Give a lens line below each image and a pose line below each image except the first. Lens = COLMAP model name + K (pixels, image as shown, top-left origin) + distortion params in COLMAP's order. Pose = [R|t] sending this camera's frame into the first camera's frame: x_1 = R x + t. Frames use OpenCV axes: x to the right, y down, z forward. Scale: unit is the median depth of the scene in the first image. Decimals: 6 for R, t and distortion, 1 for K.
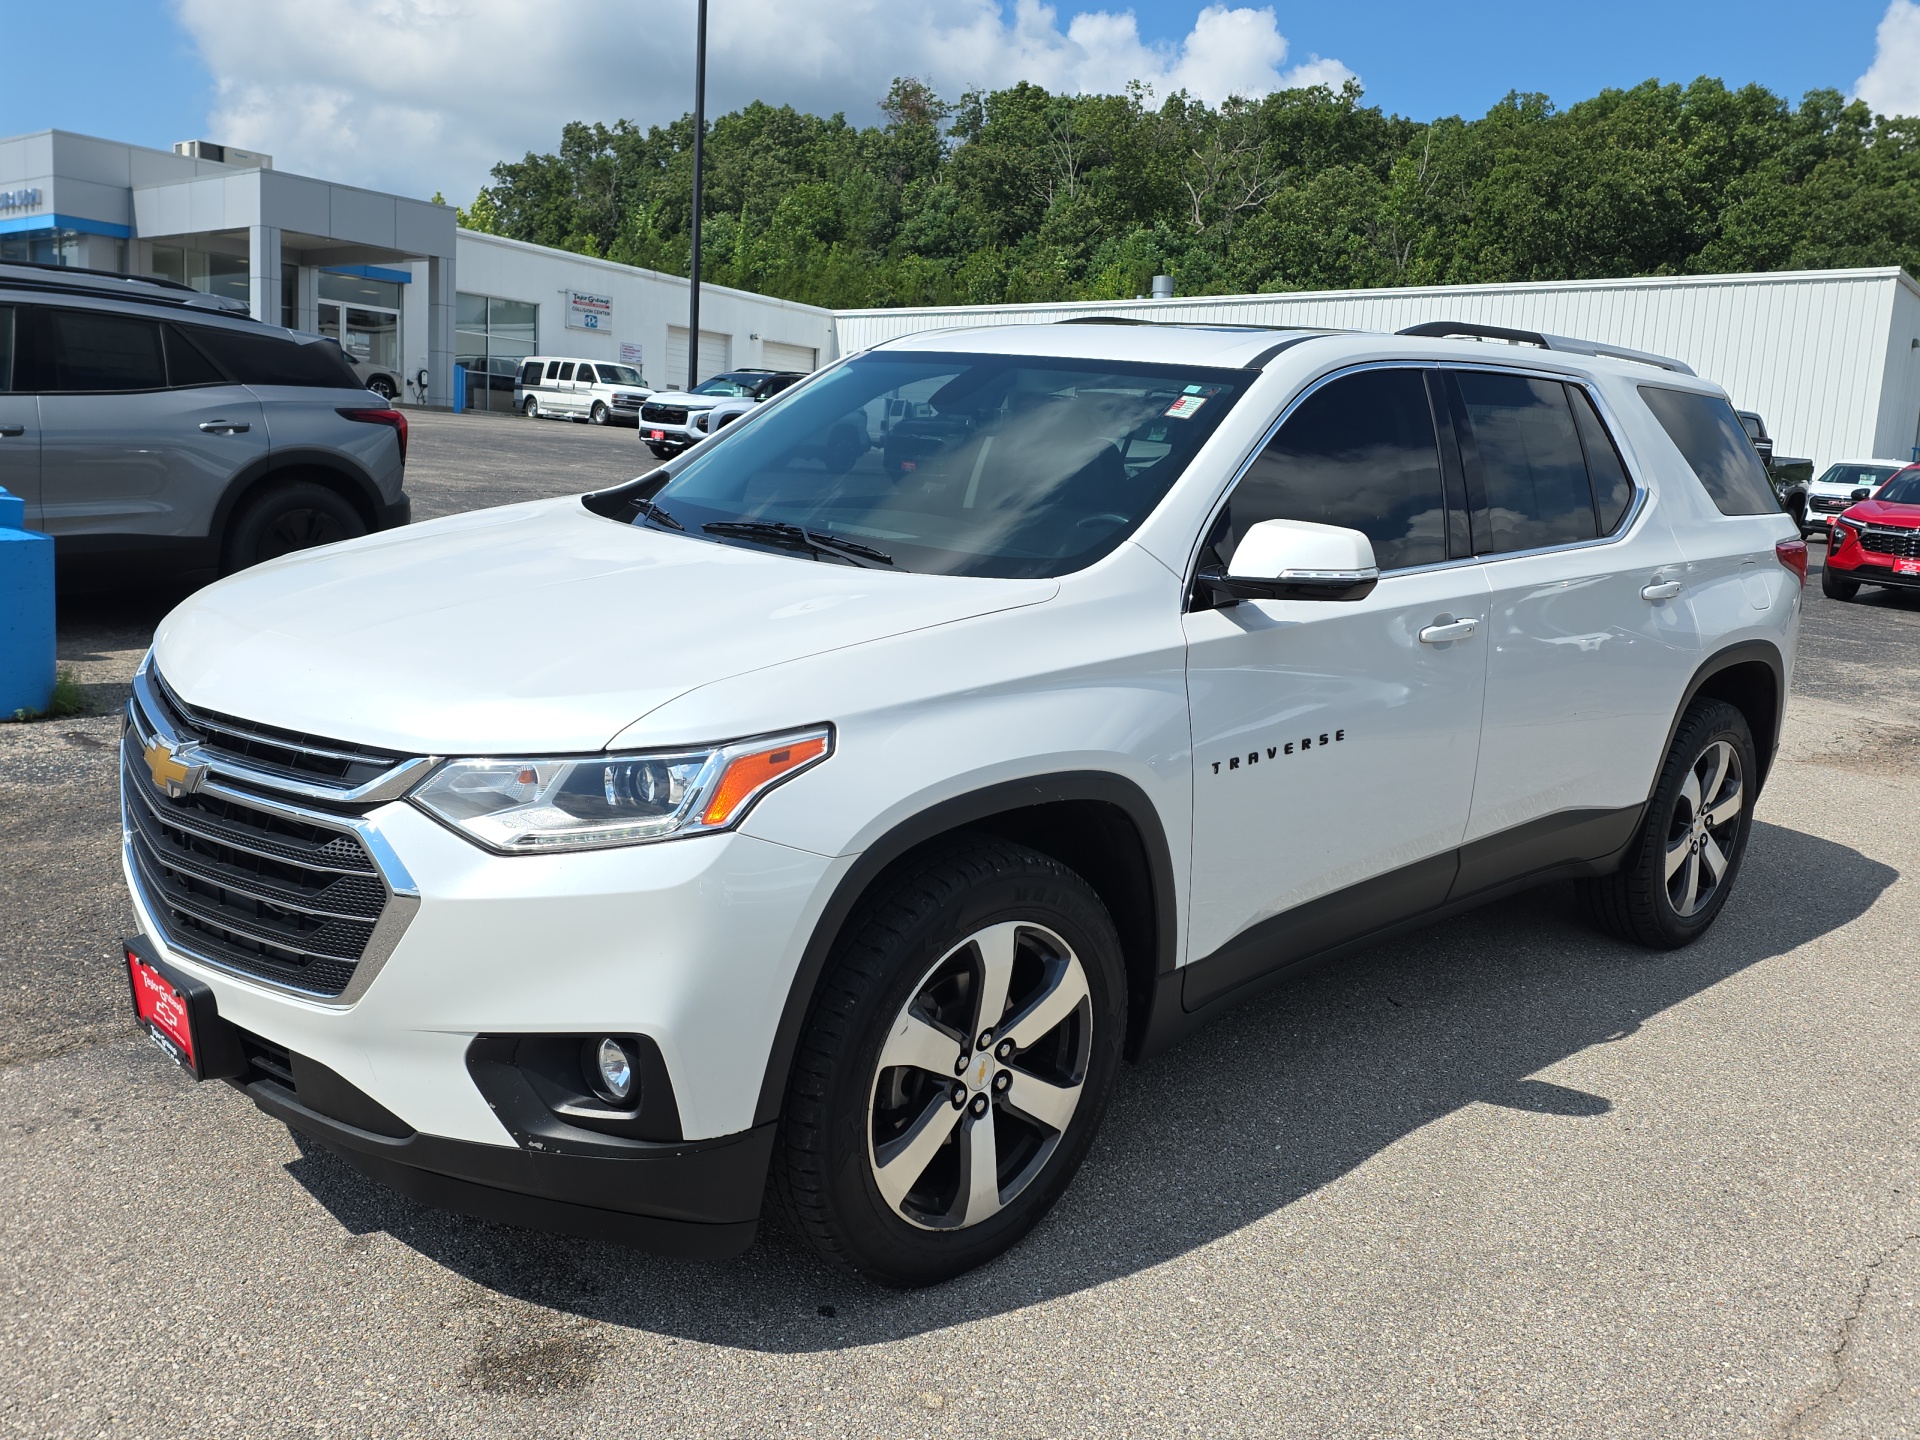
lens RADIAL K [[1582.1, 0, 973.1], [0, 1582.1, 710.1], [0, 0, 1]] dist [0.074872, -0.068628]
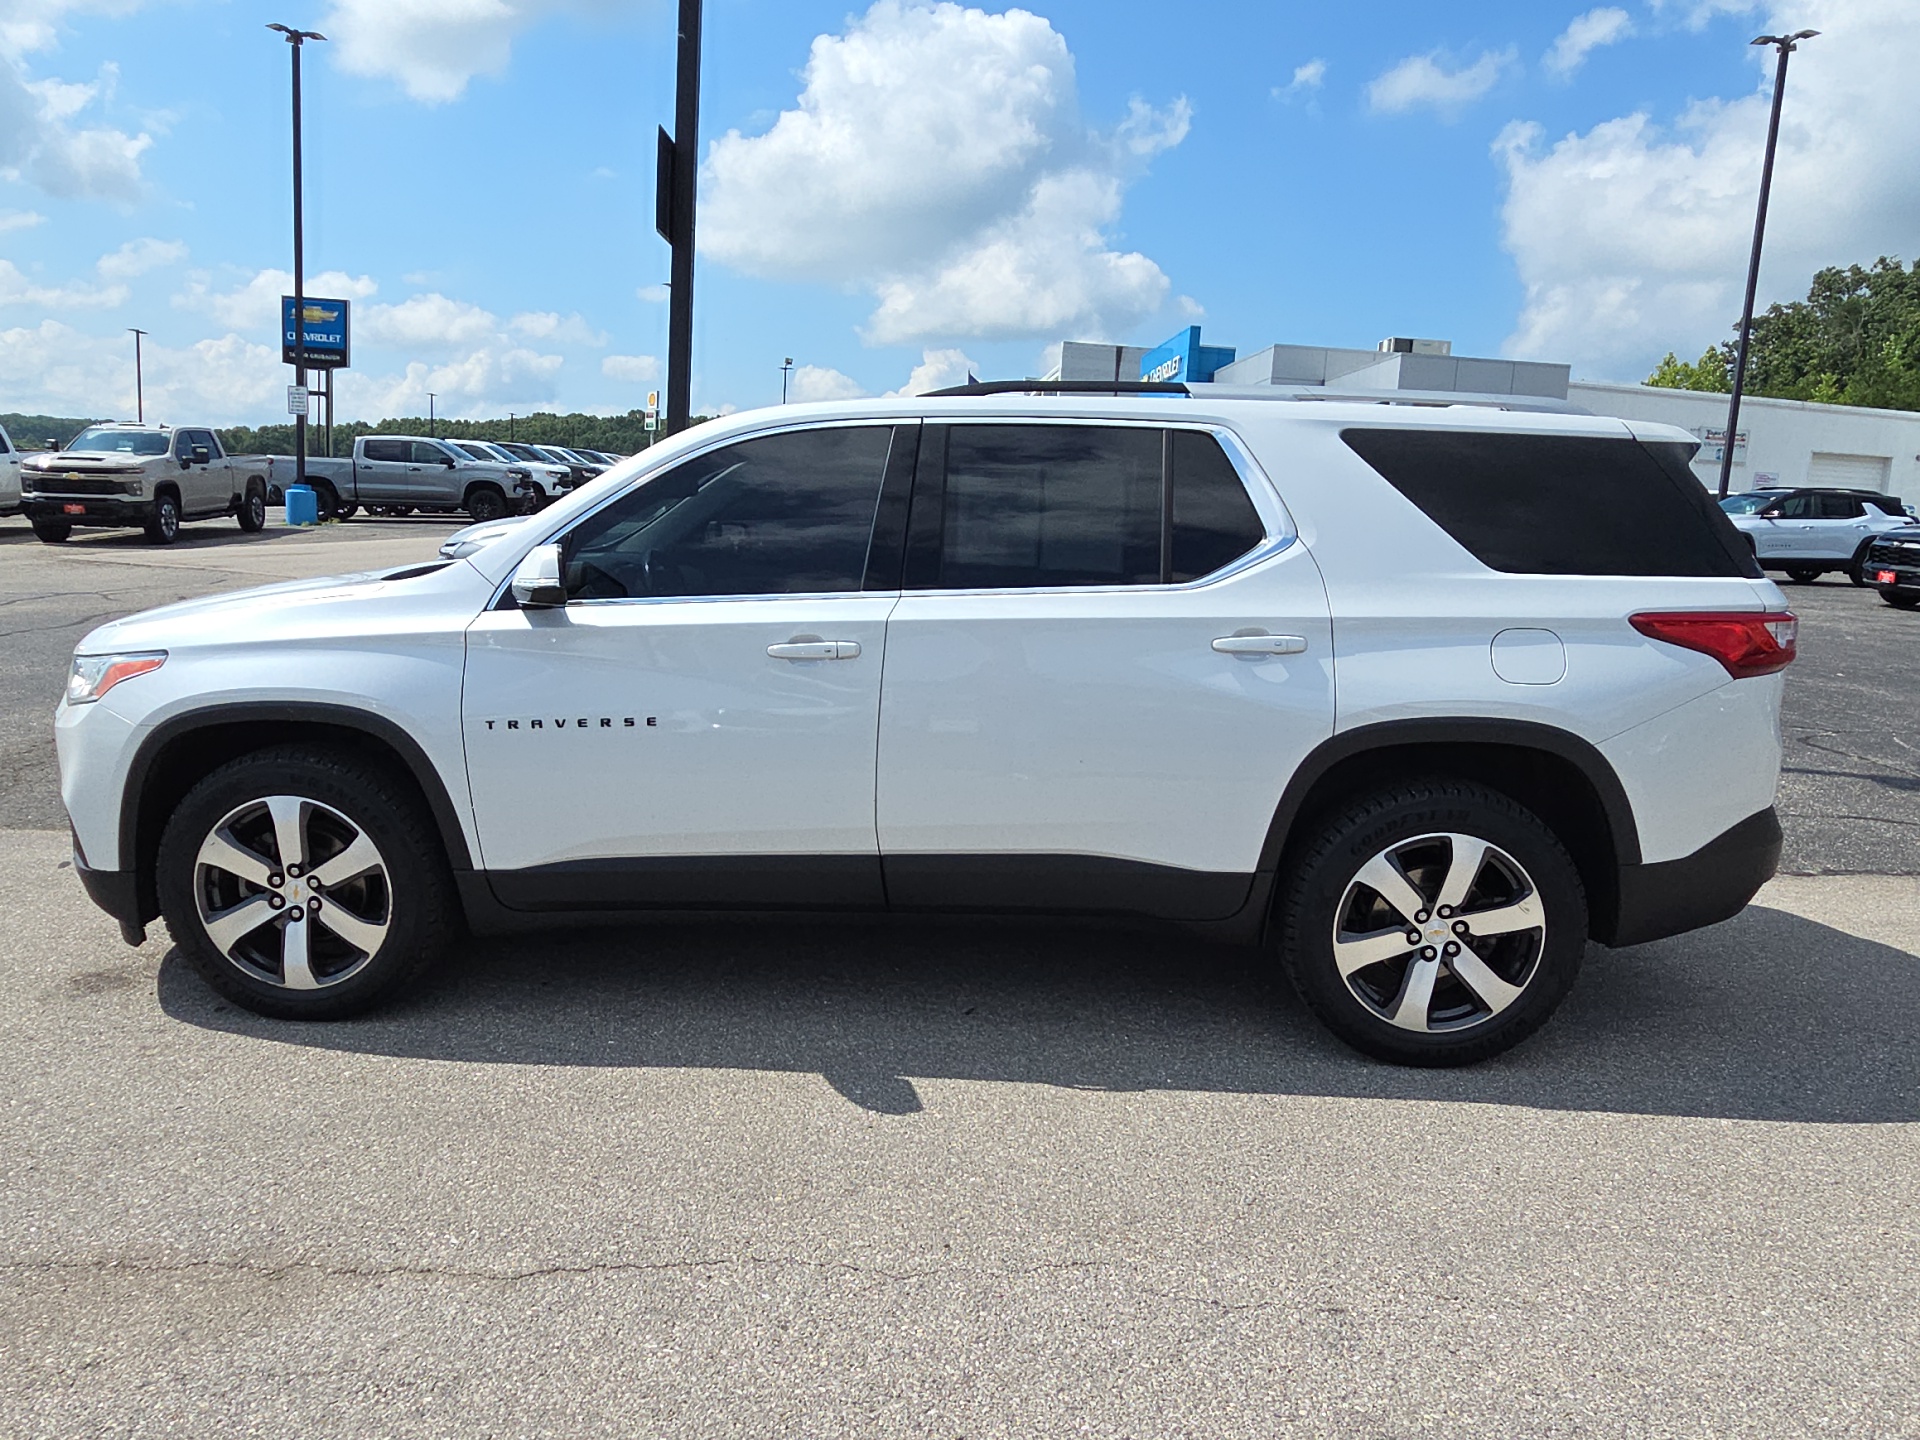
lens RADIAL K [[1348.4, 0, 941.9], [0, 1348.4, 717.3], [0, 0, 1]] dist [0.009053, -0.006743]
pose [[0.682988, 0.071992, -0.726873, 1.076092], [-0.116747, 0.993097, -0.011339, -0.001295], [0.721039, 0.092605, 0.686678, 0.409091]]
